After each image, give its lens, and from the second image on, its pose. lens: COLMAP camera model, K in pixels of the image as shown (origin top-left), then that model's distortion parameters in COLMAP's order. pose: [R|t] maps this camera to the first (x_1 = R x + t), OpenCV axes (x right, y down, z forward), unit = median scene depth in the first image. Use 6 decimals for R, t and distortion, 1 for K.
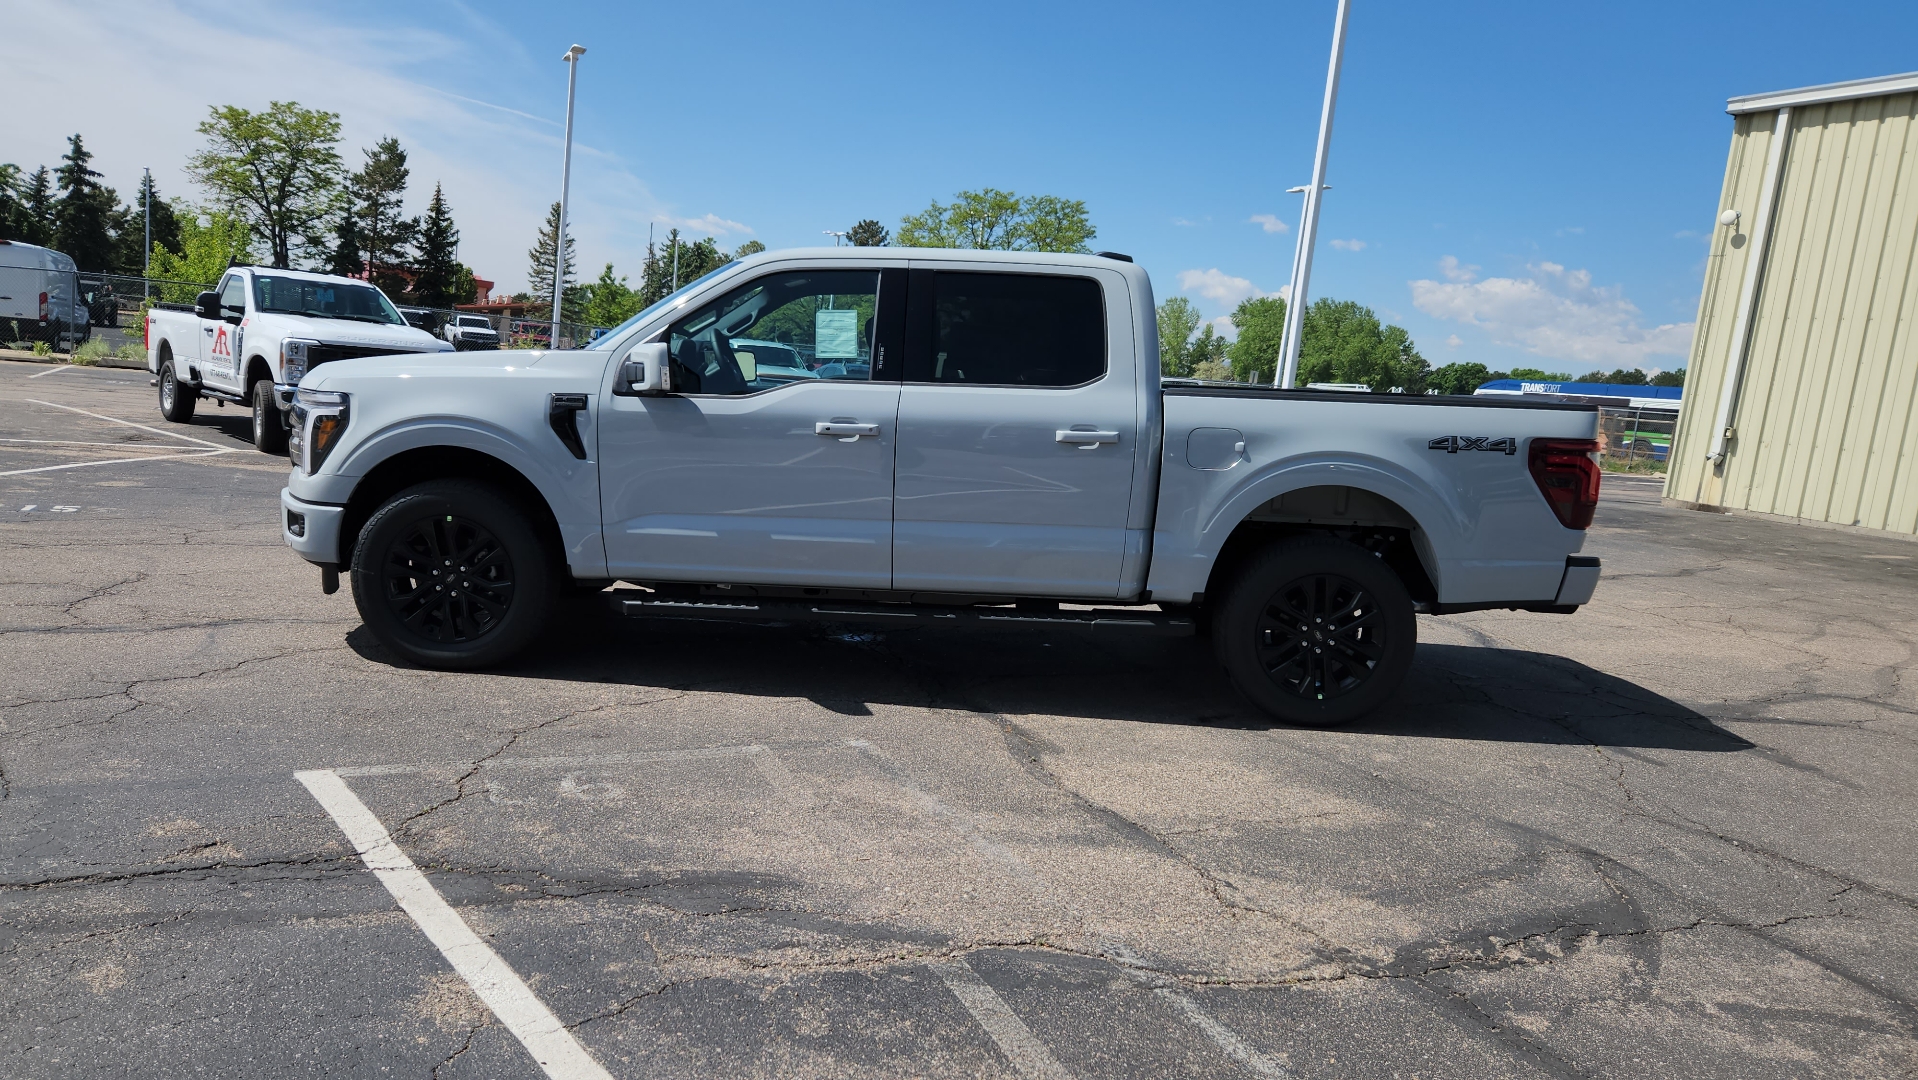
lens RADIAL K [[1288.9, 0, 923.6], [0, 1288.9, 538.9], [0, 0, 1]] dist [0.076895, -0.066329]
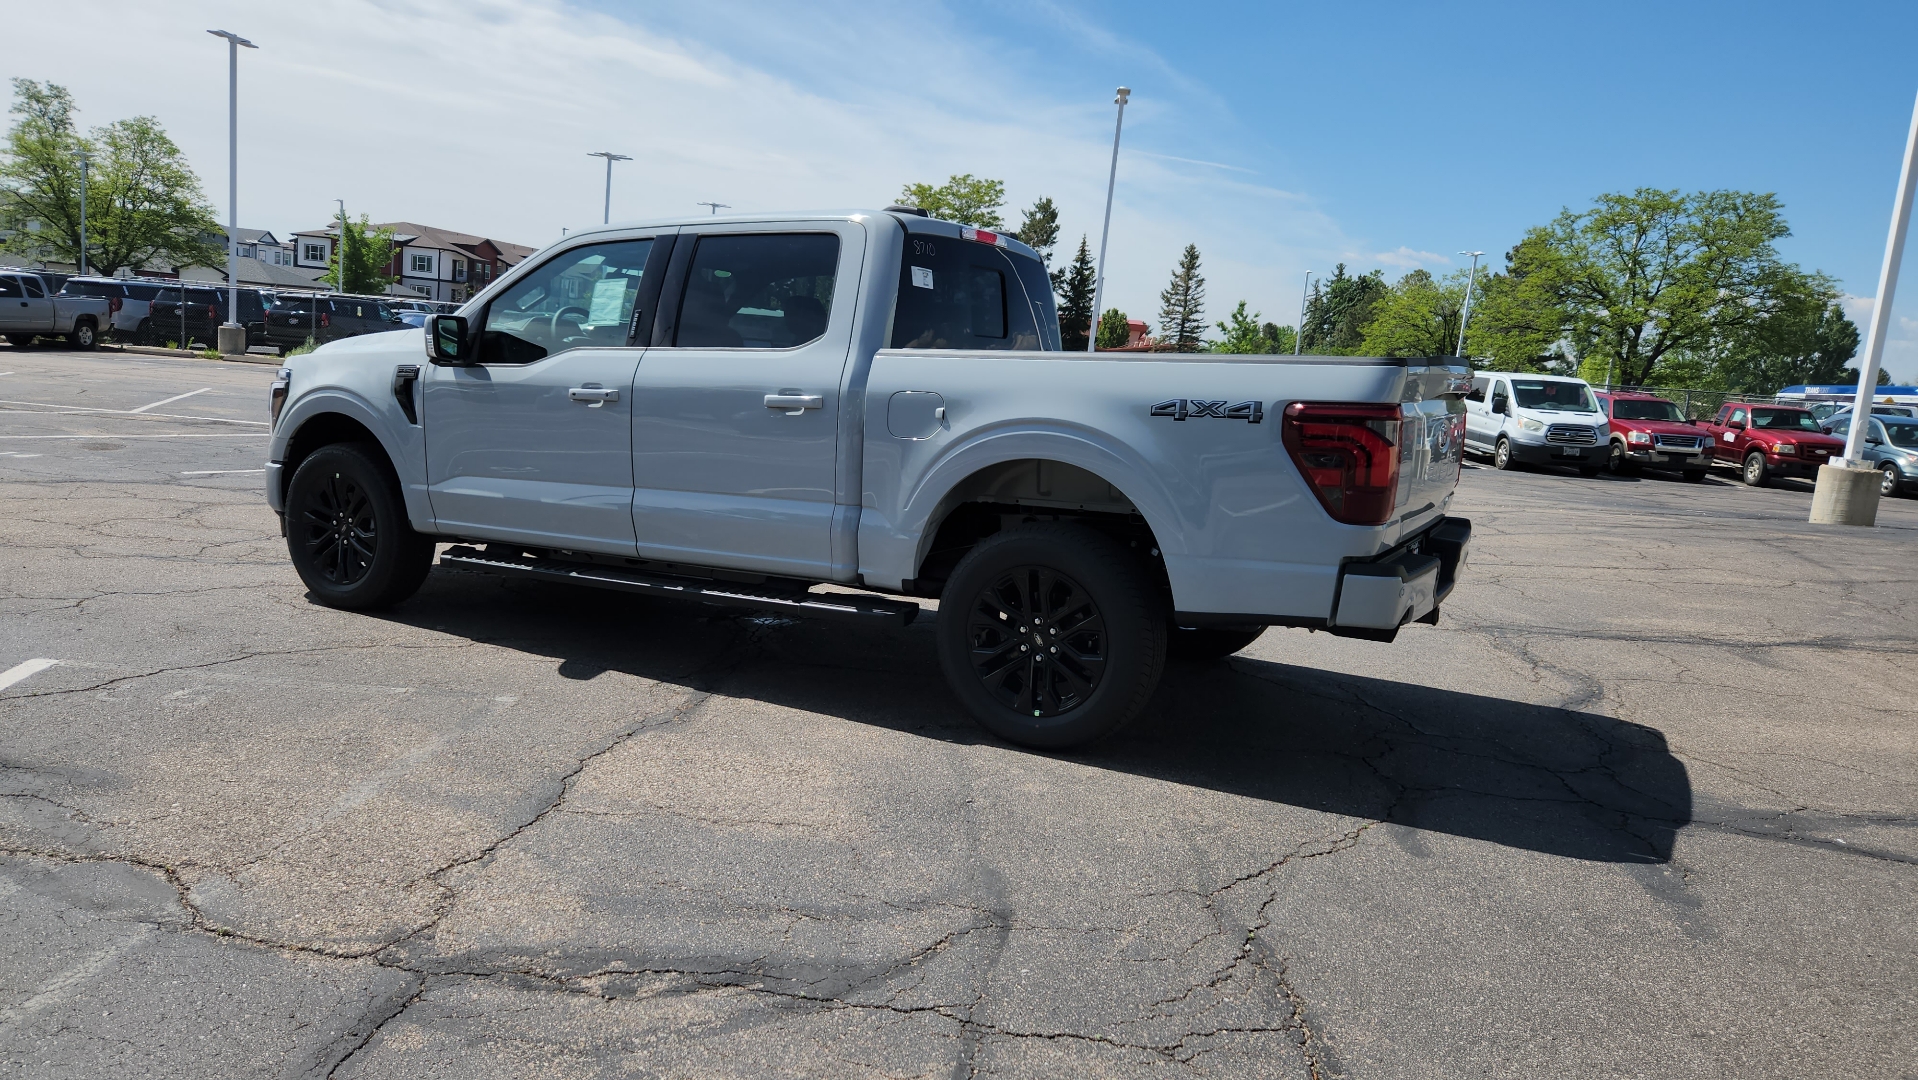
lens RADIAL K [[1282.9, 0, 927.6], [0, 1282.9, 531.0], [0, 0, 1]] dist [0.071935, -0.060540]
pose [[0.875133, 0.041321, -0.482116, 0.221713], [-0.058584, 0.998066, -0.020798, 0.009036], [0.480324, 0.046445, 0.875861, 0.082807]]
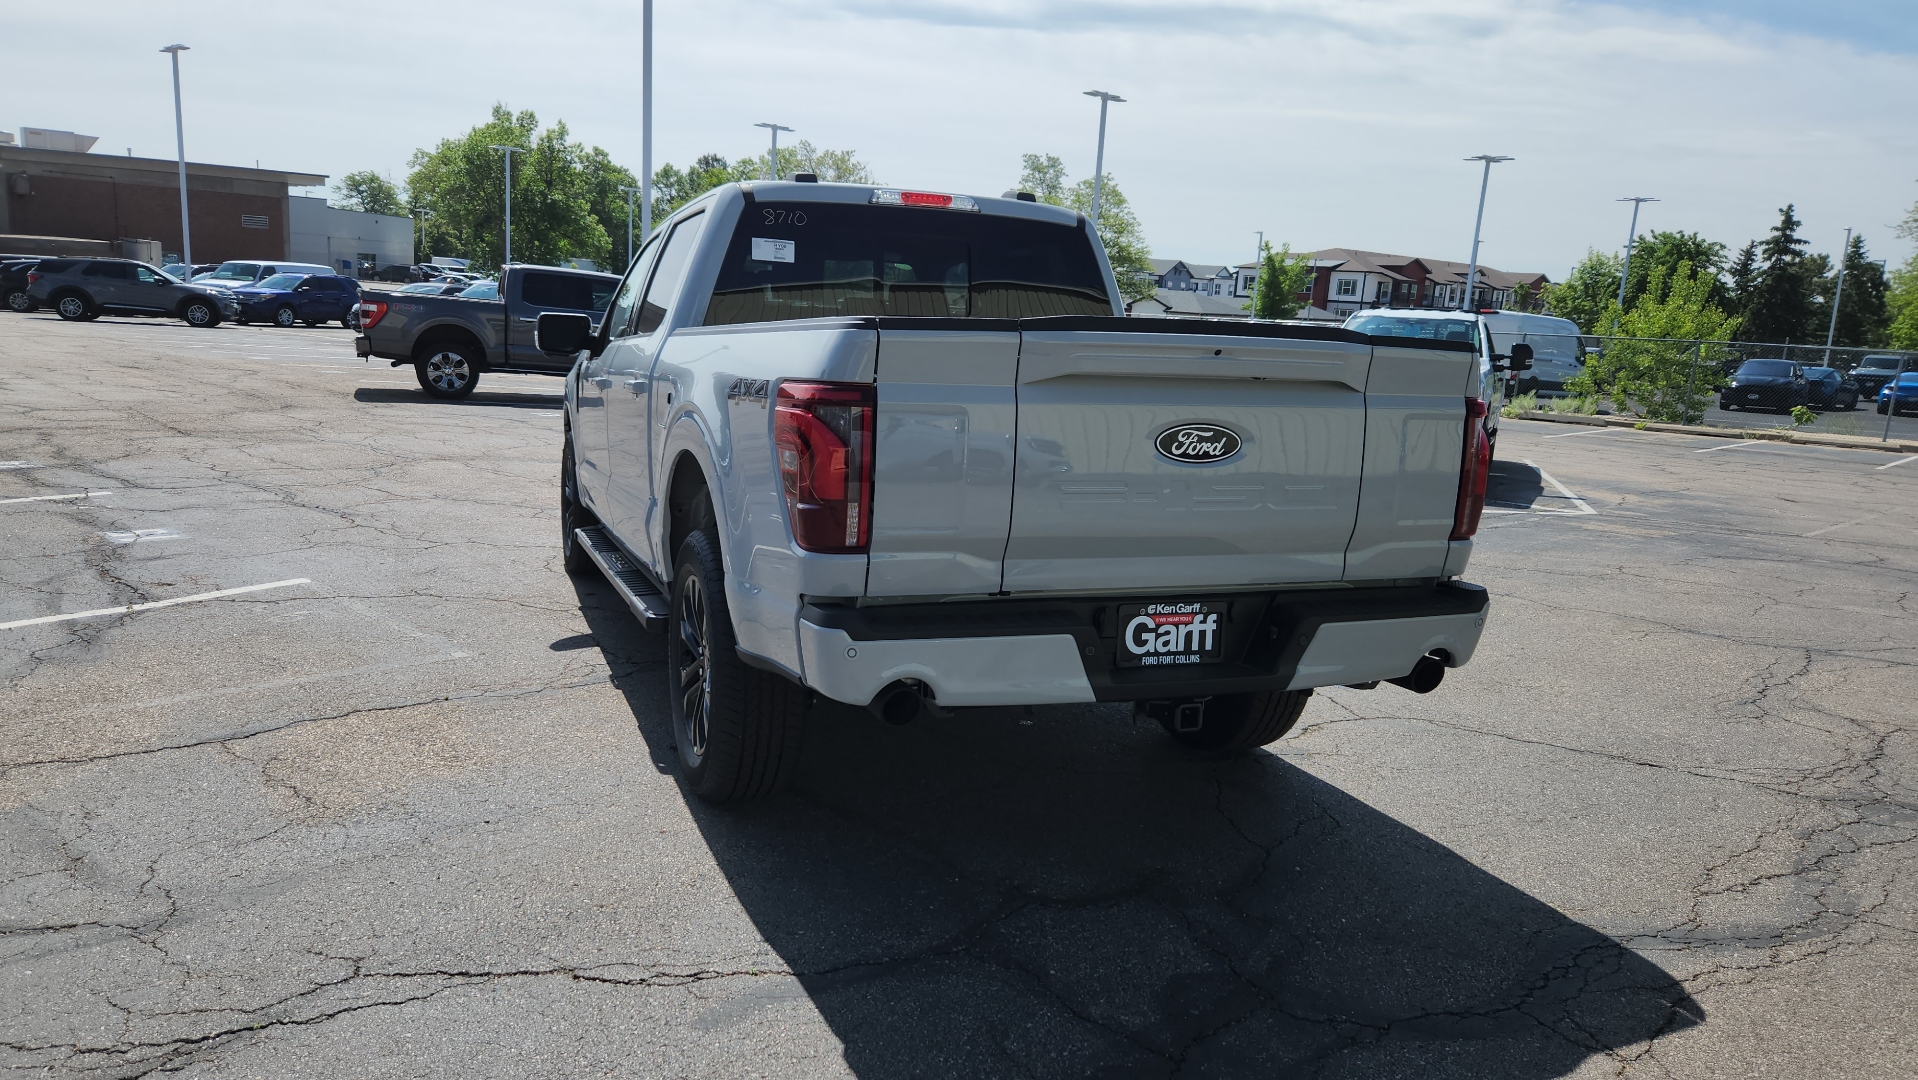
lens RADIAL K [[1282.9, 0, 927.6], [0, 1282.9, 531.0], [0, 0, 1]] dist [0.071935, -0.060540]
pose [[0.358330, 0.085219, -0.929698, 0.346589], [-0.143335, 0.989040, 0.035413, -0.013830], [0.922526, 0.120568, 0.366617, 0.293455]]
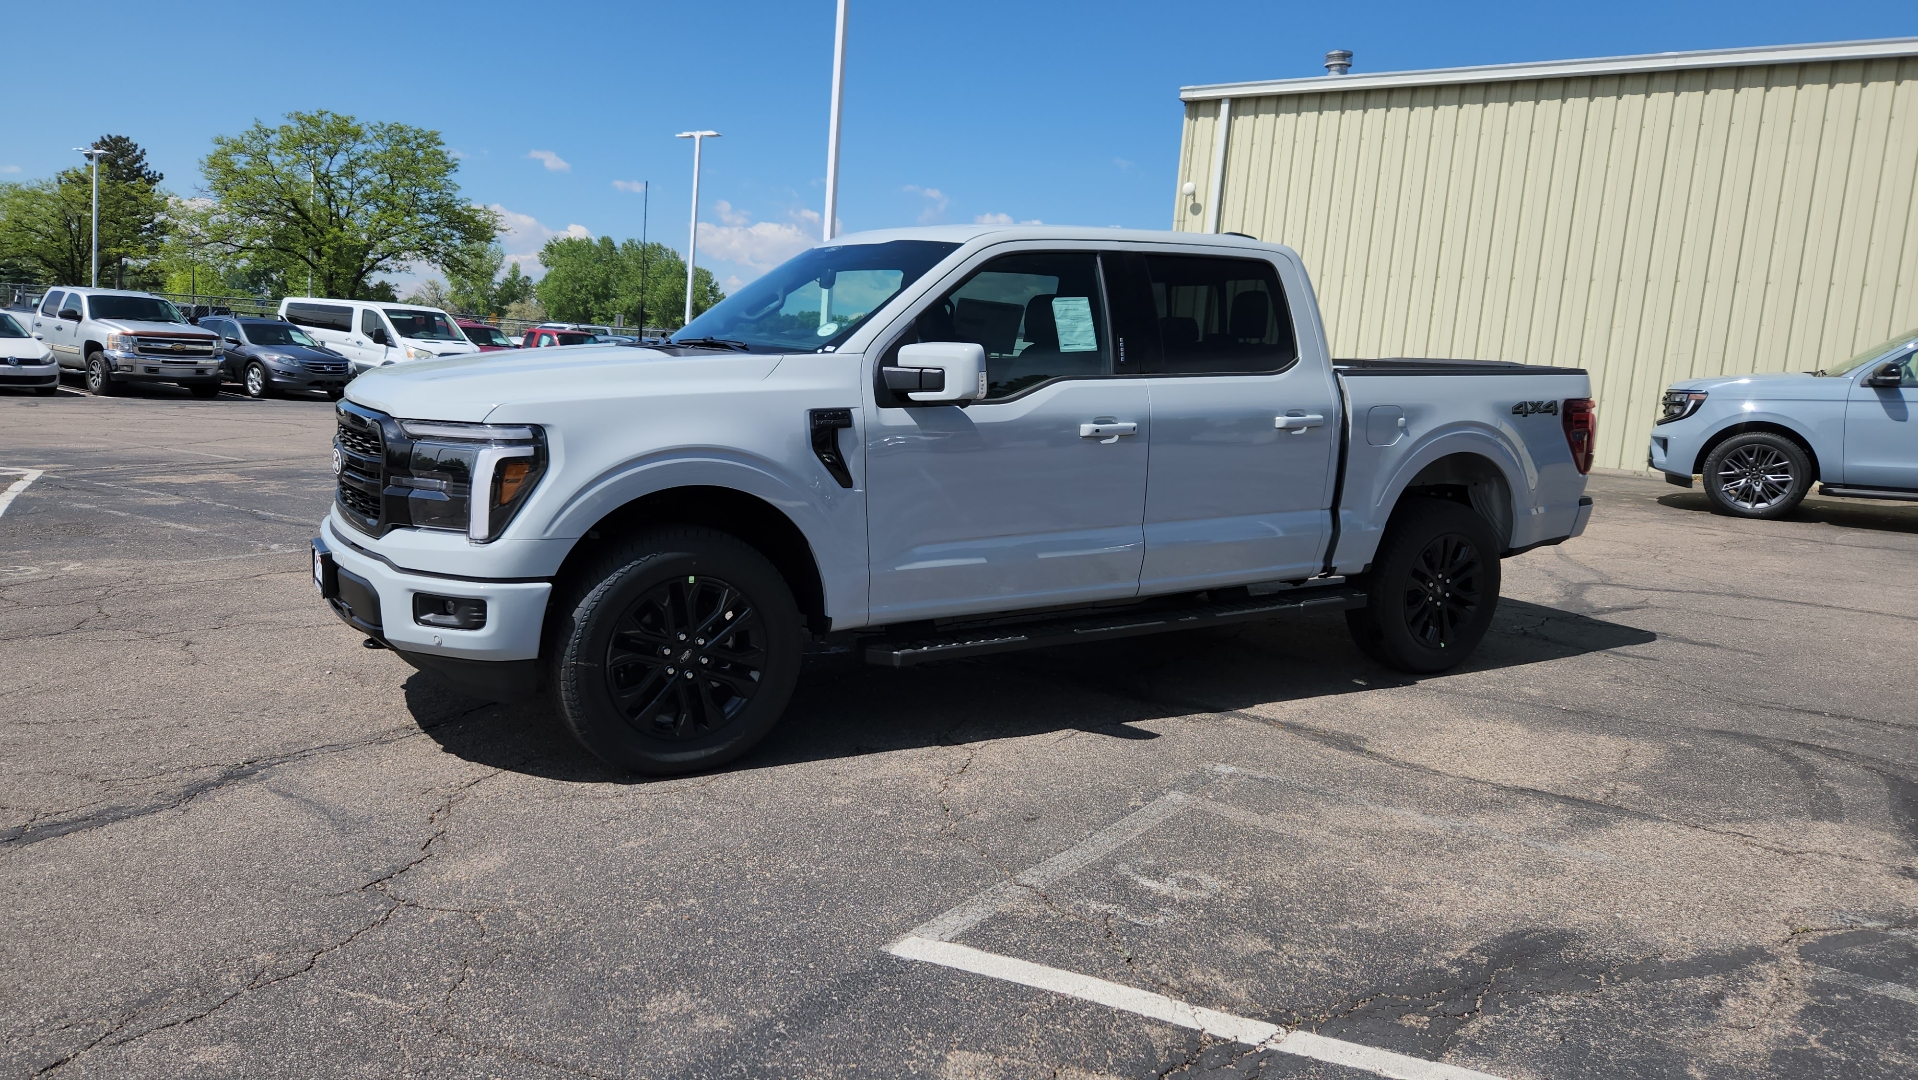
lens RADIAL K [[1282.9, 0, 927.6], [0, 1282.9, 531.0], [0, 0, 1]] dist [0.071935, -0.060540]
pose [[0.863289, -0.103133, 0.494060, -0.210278], [0.083158, 0.994586, 0.062309, -0.027336], [-0.497811, -0.012706, 0.867192, 0.092971]]
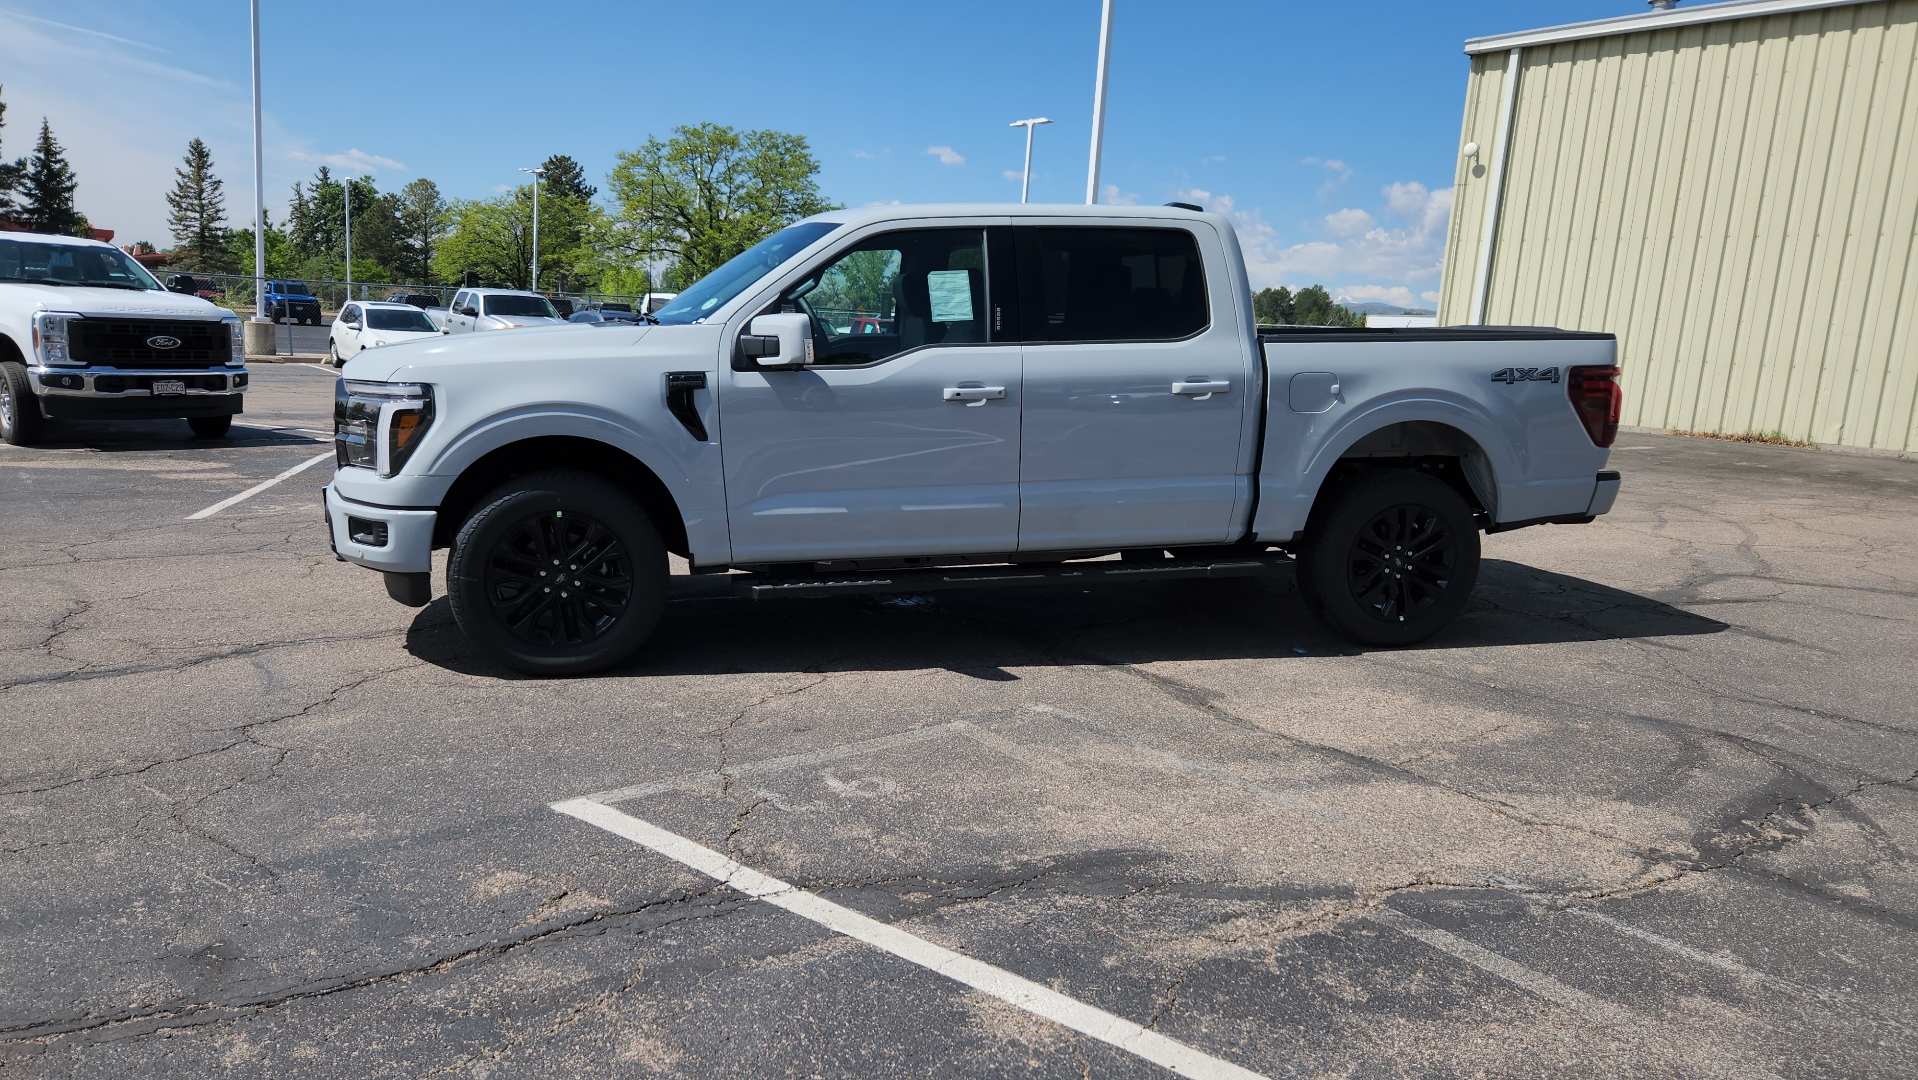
lens RADIAL K [[1288.9, 0, 923.6], [0, 1288.9, 538.9], [0, 0, 1]] dist [0.076895, -0.066329]
pose [[0.971861, -0.080208, 0.221477, -0.108675], [0.069530, 0.996029, 0.055609, -0.010727], [-0.225058, -0.038645, 0.973579, 0.015952]]
